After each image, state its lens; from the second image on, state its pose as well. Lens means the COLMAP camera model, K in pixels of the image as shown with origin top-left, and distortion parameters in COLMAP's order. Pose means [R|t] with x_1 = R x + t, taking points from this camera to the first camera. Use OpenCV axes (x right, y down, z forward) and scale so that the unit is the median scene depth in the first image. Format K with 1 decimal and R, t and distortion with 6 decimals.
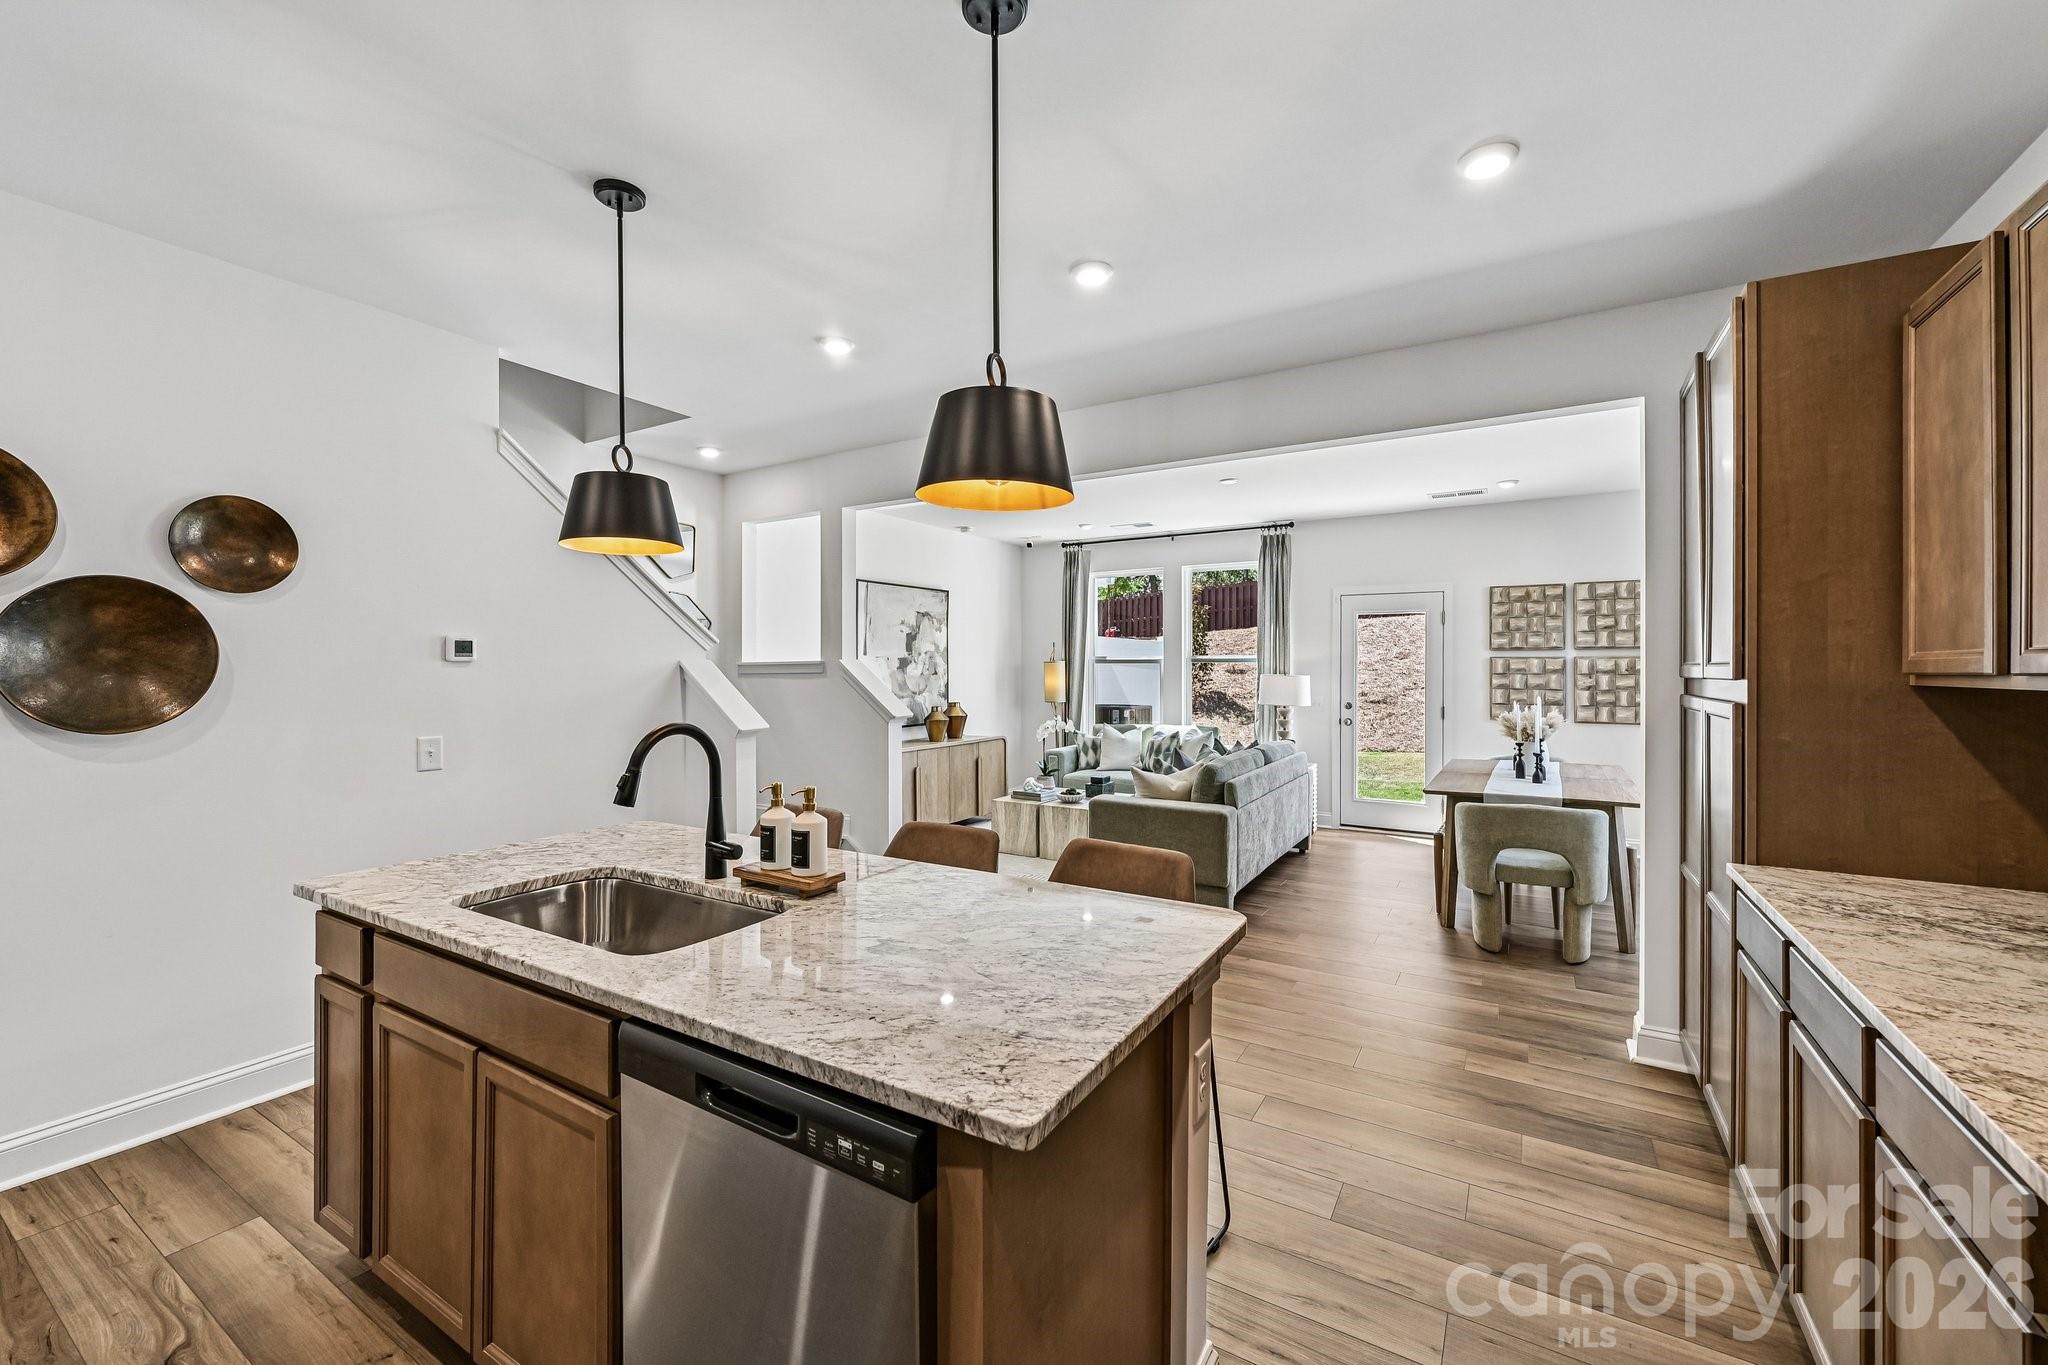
lens RADIAL K [[812.1, 0, 1017.3], [0, 812.1, 660.7], [0, 0, 1]] dist [0.001613, 0.000200]
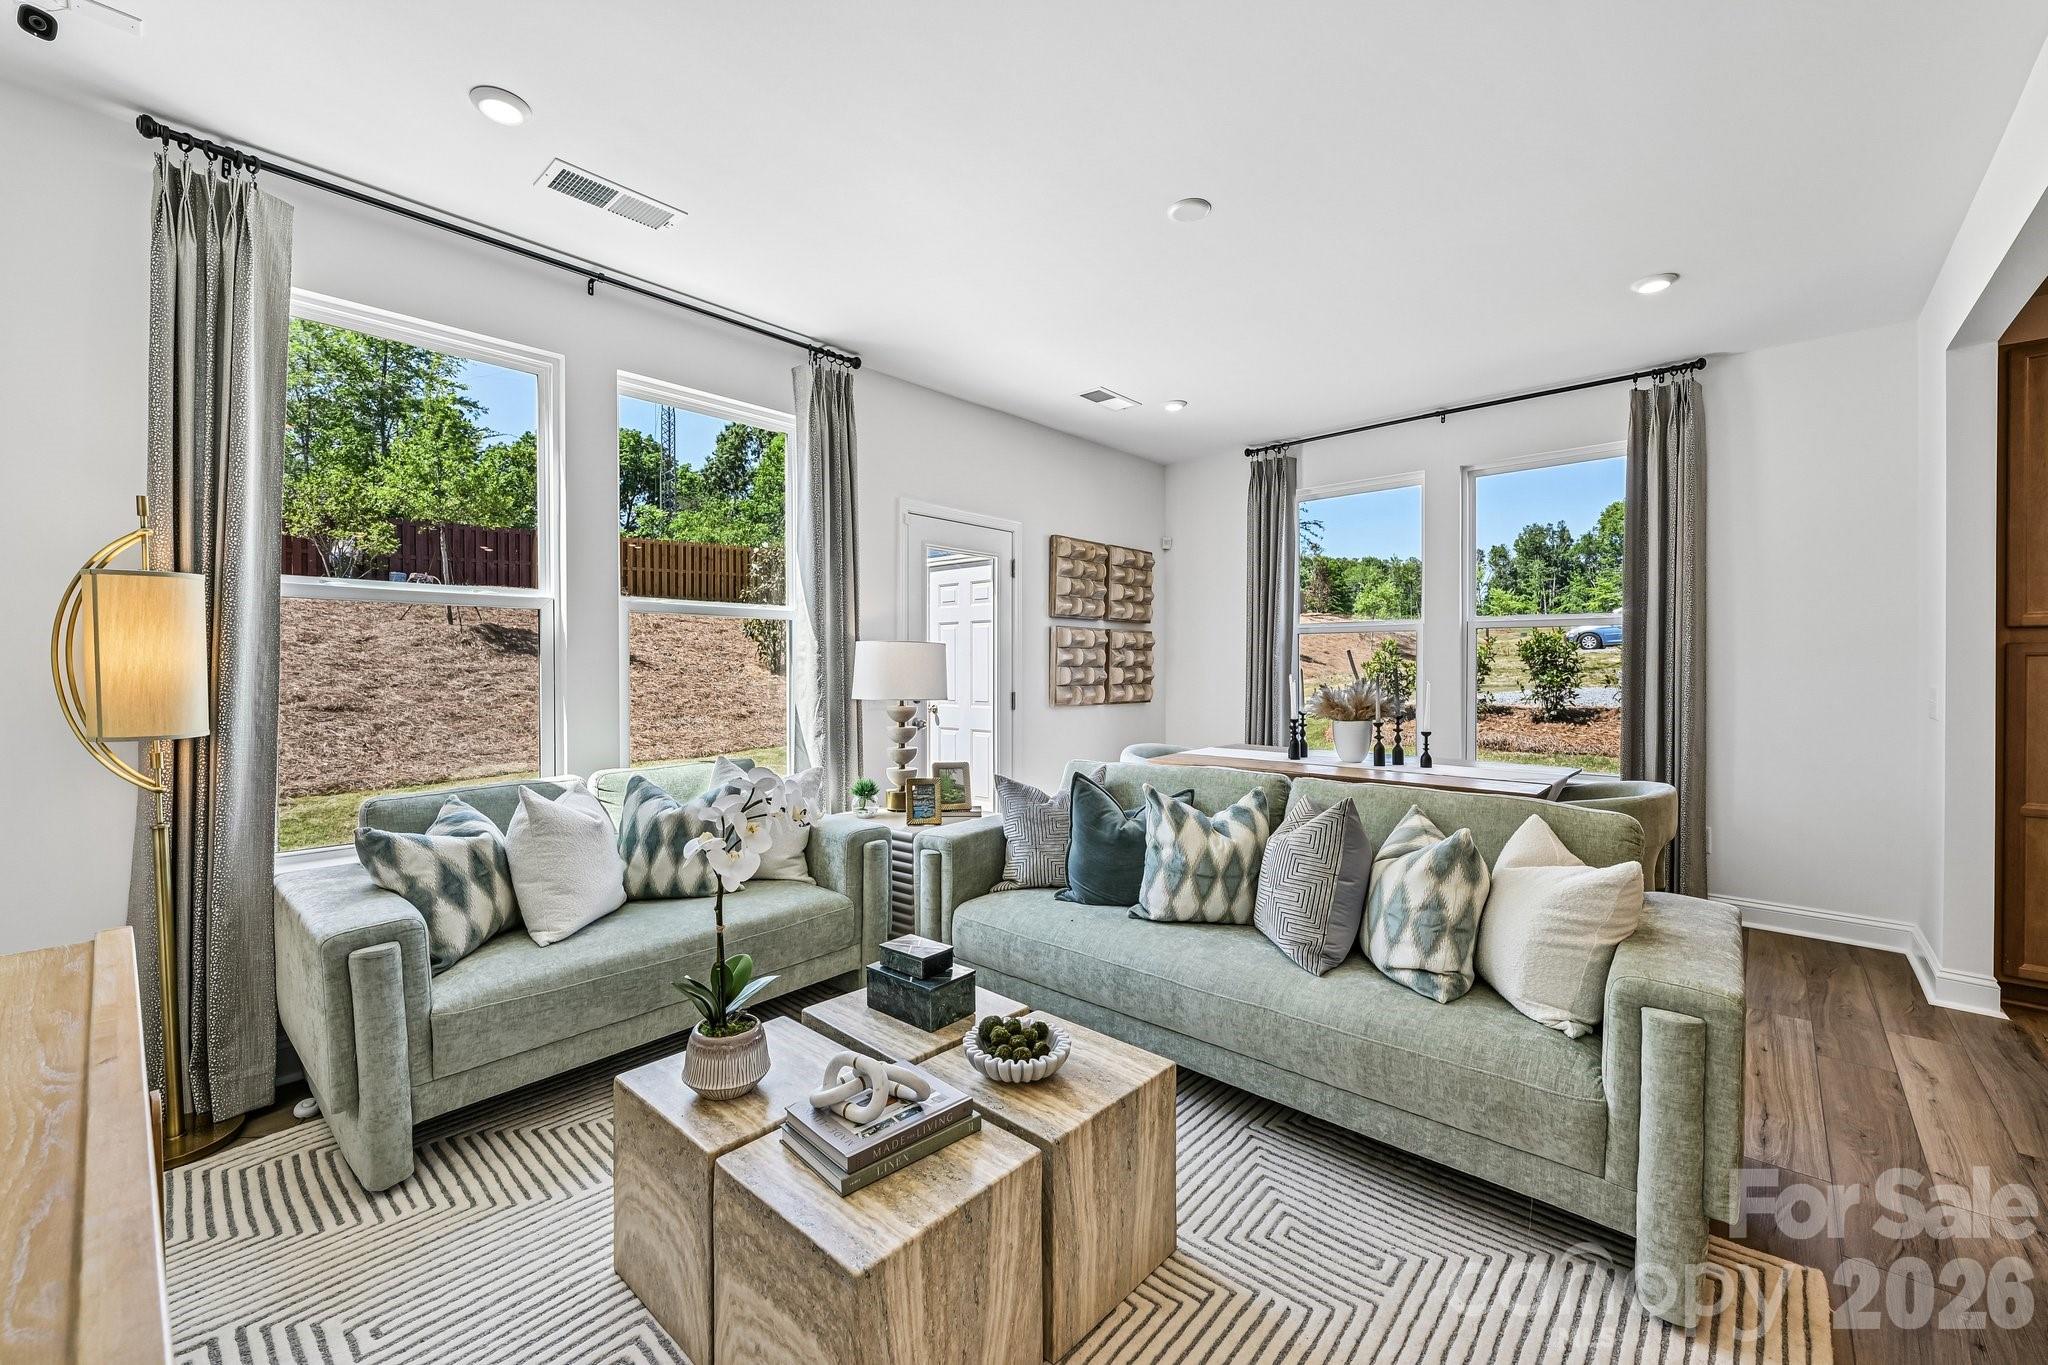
lens RADIAL K [[819.8, 0, 1009.1], [0, 819.8, 675.7], [0, 0, 1]] dist [-0.001525, 0.000391]
pose [[0.184585, -0.008736, 0.982778, -0.194665], [-0.008018, 0.999914, 0.010395, 0.035210], [-0.982784, -0.009799, 0.184499, 0.896508]]
